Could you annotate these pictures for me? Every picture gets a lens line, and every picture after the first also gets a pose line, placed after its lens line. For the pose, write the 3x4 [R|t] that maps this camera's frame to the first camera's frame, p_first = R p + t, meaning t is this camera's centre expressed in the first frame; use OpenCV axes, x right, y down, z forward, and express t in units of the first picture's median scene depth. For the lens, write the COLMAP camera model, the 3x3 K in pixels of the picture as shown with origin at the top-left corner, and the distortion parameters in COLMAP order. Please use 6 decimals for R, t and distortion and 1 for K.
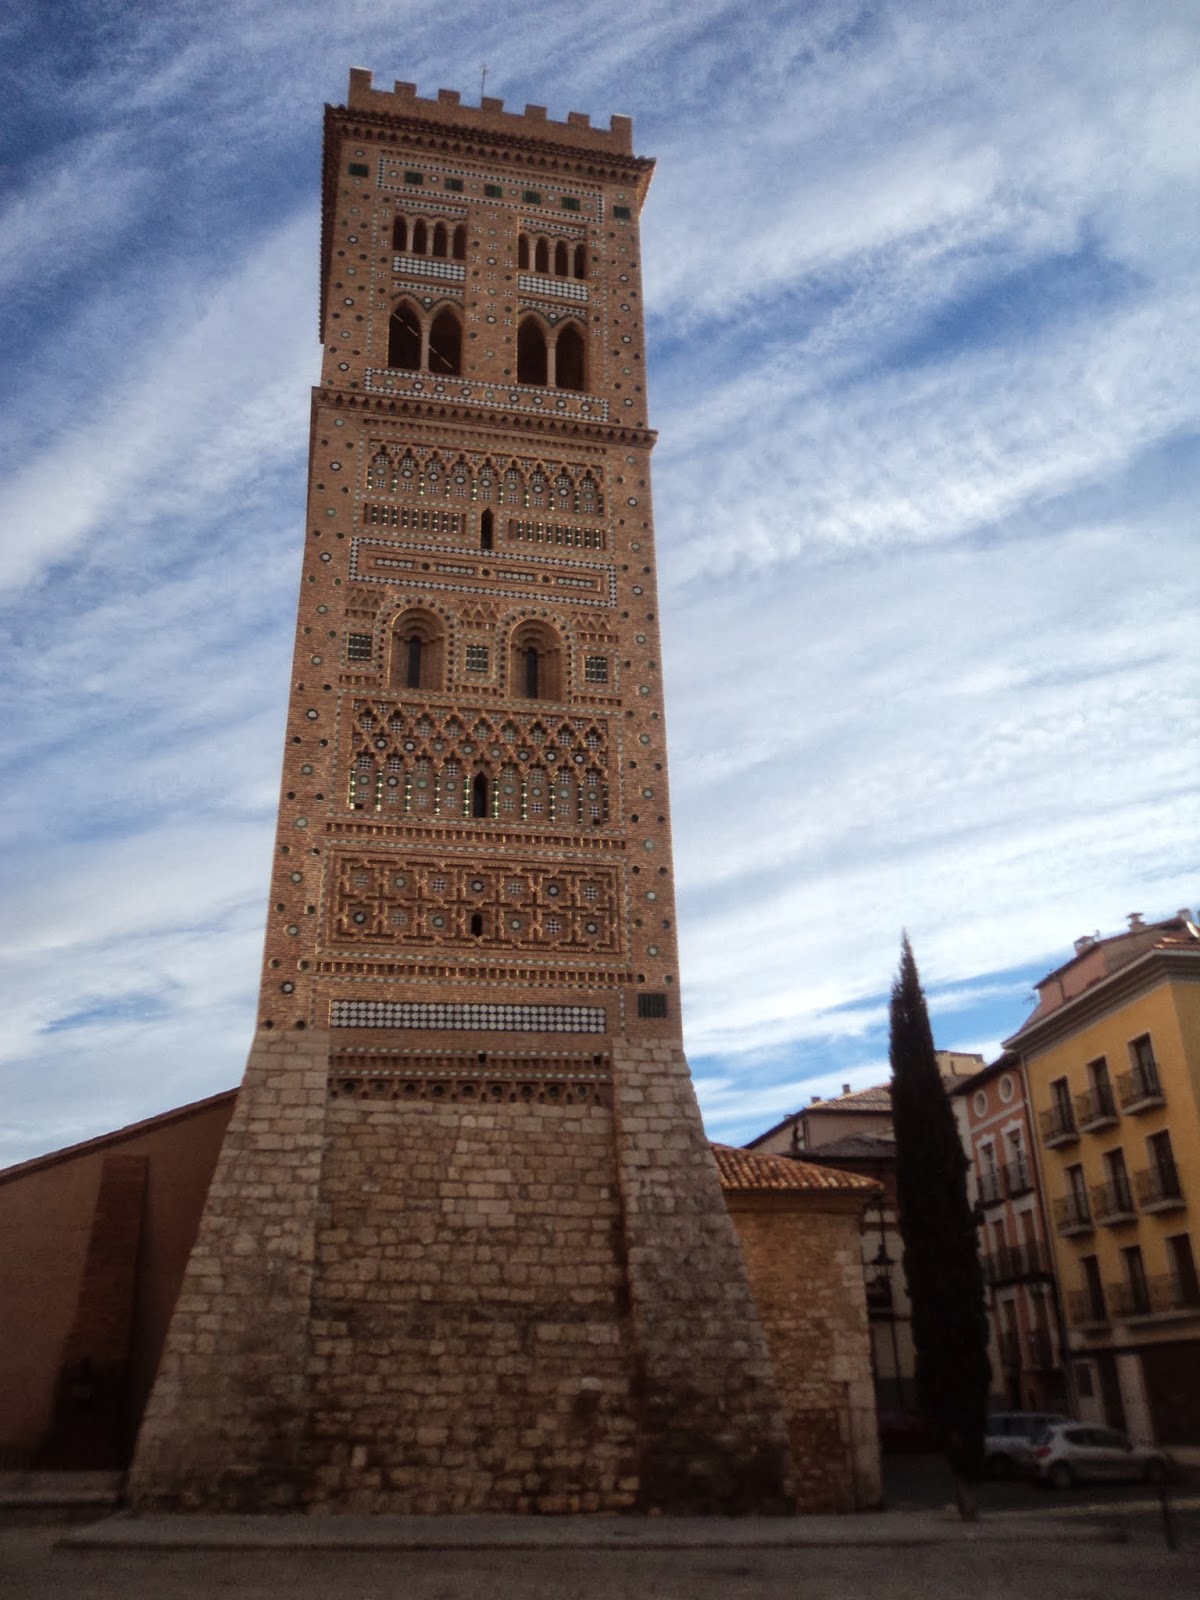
lens RADIAL K [[1260.7, 0, 599.0], [0, 1260.7, 800.6], [0, 0, 1]] dist [-0.038631, 0.009787]
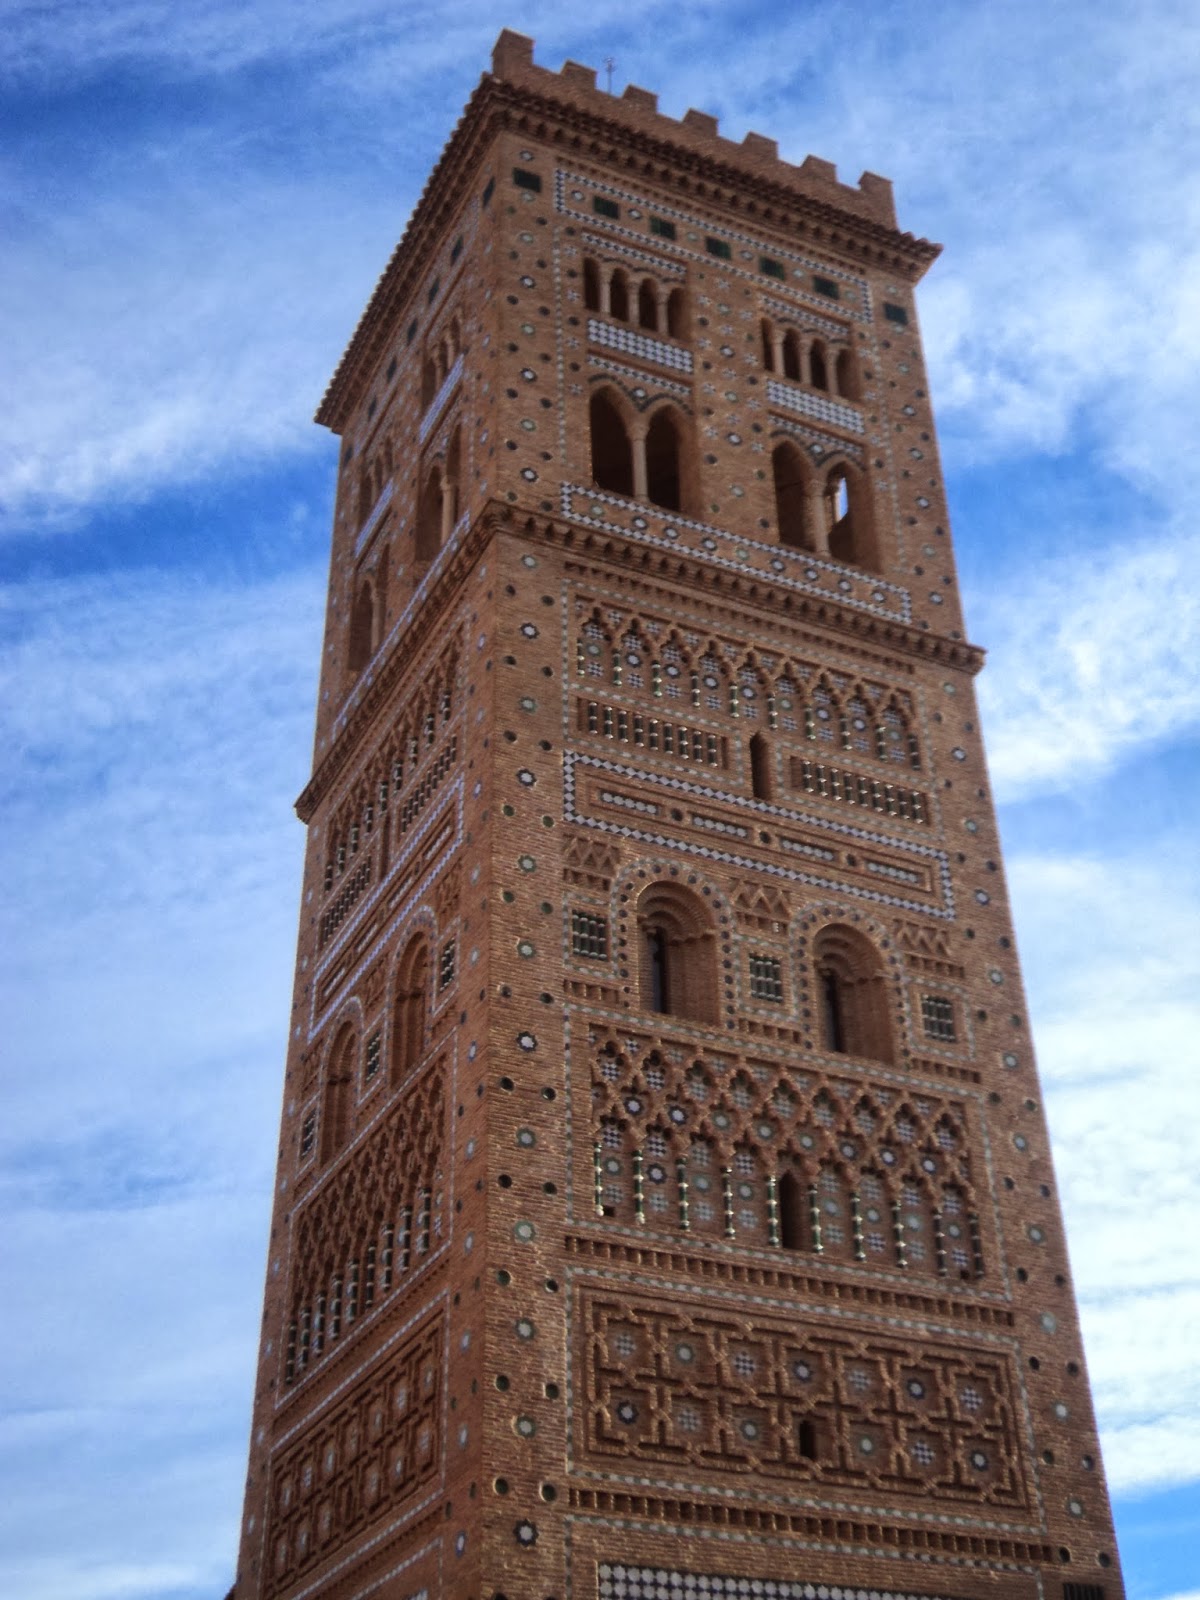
lens RADIAL K [[2103.5, 0, 597.6], [0, 2103.5, 799.6], [0, 0, 1]] dist [-0.058526, 0.000000]
pose [[0.976605, 0.131432, 0.170200, -0.340460], [-0.094033, 0.972808, -0.211664, 0.022037], [-0.193391, 0.190708, 0.962409, 0.041581]]
